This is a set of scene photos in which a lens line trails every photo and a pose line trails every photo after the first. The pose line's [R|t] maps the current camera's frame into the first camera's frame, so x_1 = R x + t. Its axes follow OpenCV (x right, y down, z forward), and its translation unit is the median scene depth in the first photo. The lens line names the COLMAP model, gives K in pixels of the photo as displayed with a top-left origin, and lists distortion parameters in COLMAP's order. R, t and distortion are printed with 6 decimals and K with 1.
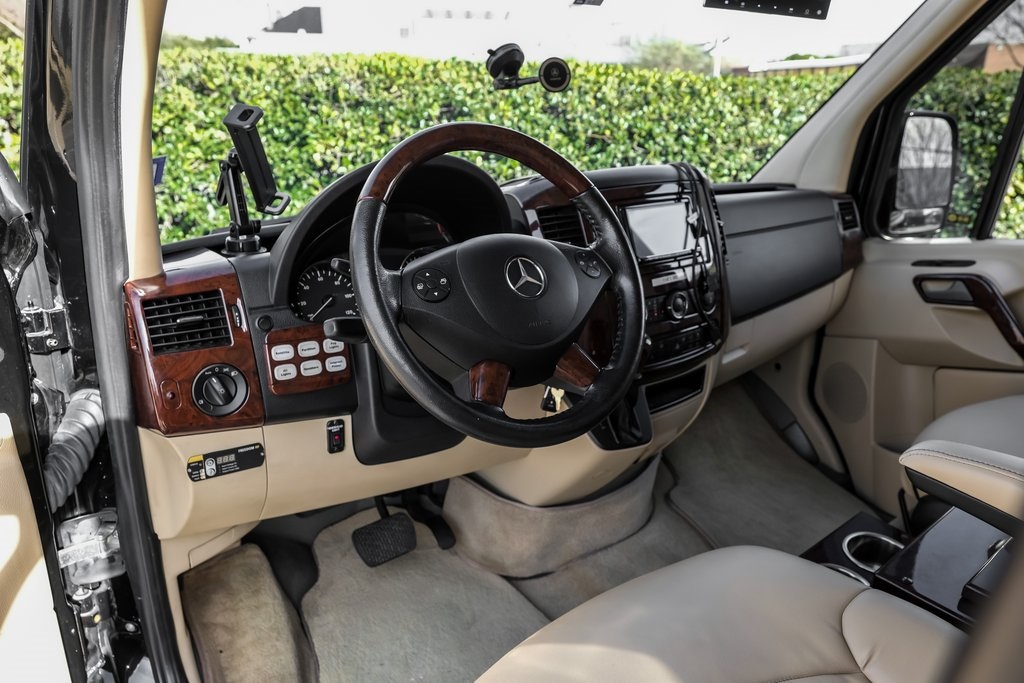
lens RADIAL K [[698.2, 0, 516.4], [0, 698.2, 348.1], [0, 0, 1]] dist [-0.037973, 0.007933]
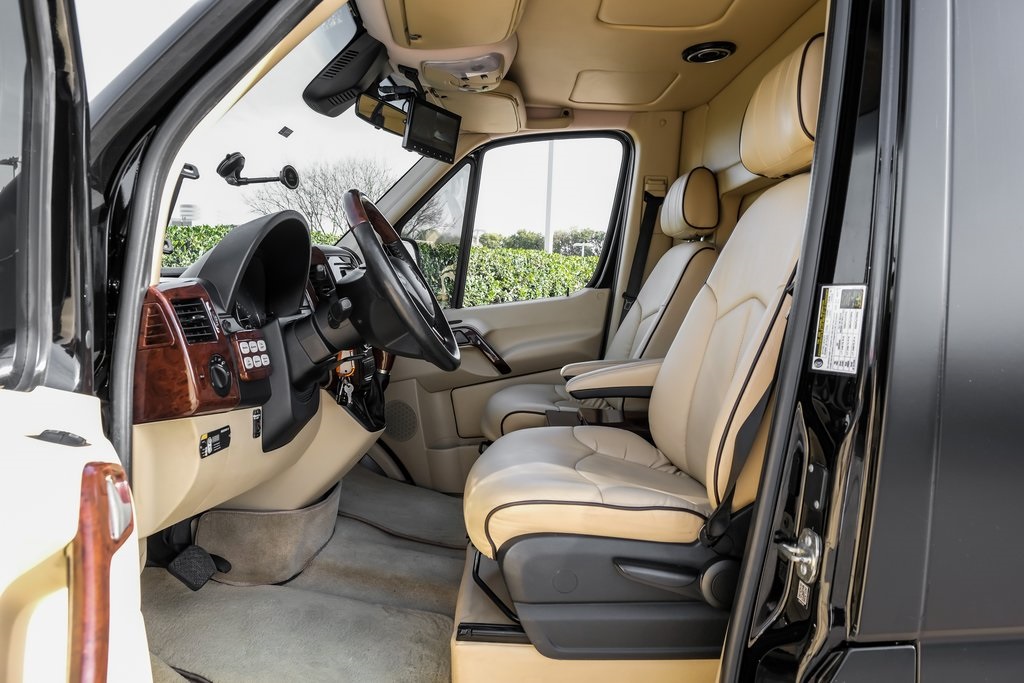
lens RADIAL K [[698.2, 0, 509.1], [0, 698.2, 340.1], [0, 0, 1]] dist [-0.037973, 0.007933]
pose [[0.606192, -0.049568, 0.793772, -0.537660], [0.230956, 0.966018, -0.116054, 0.129036], [-0.761046, 0.253677, 0.597040, -0.067364]]
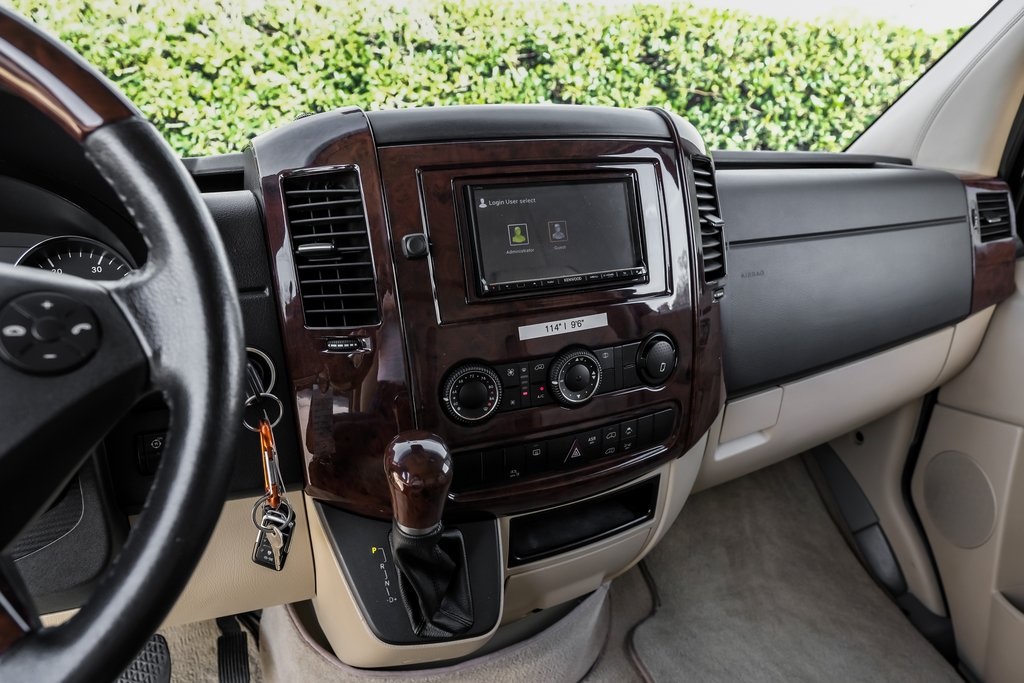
lens RADIAL K [[698.2, 0, 516.9], [0, 698.2, 345.4], [0, 0, 1]] dist [-0.037973, 0.007933]
pose [[0.977713, 0.095923, -0.186753, 0.199735], [-0.087293, 0.994722, 0.053919, -0.077483], [0.190939, -0.036415, 0.980926, 0.342671]]
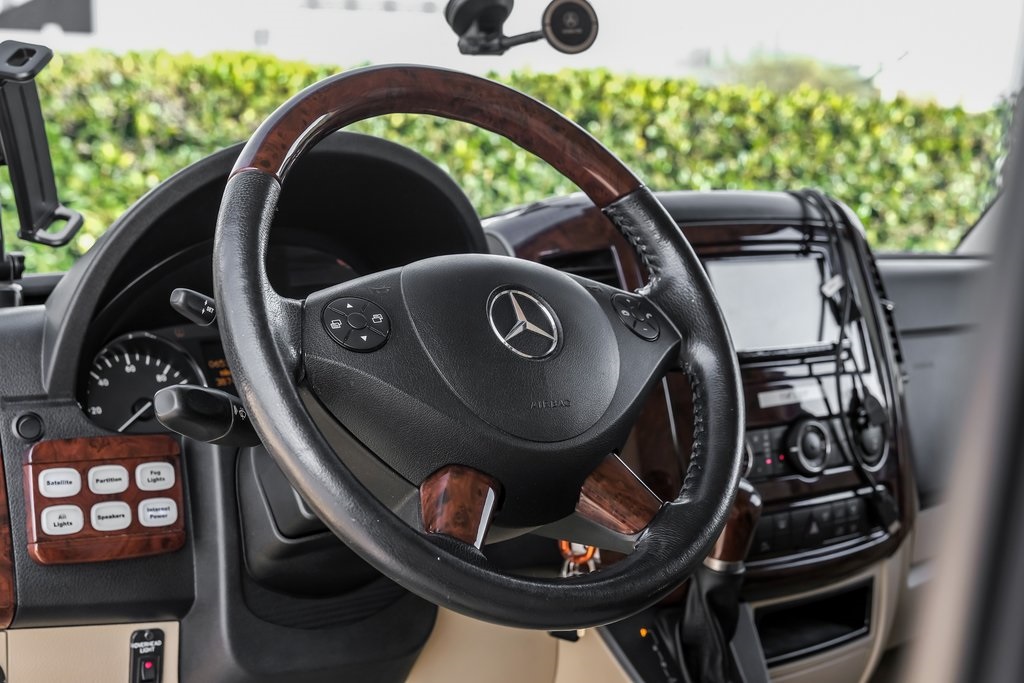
lens RADIAL K [[1492.0, 0, 510.9], [0, 1492.0, 338.0], [0, 0, 1]] dist [0.010238, 0.000000]
pose [[0.999813, 0.005743, 0.018480, -0.008537], [-0.001364, 0.973492, -0.228717, 0.080767], [-0.019304, 0.228649, 0.973317, -0.066340]]
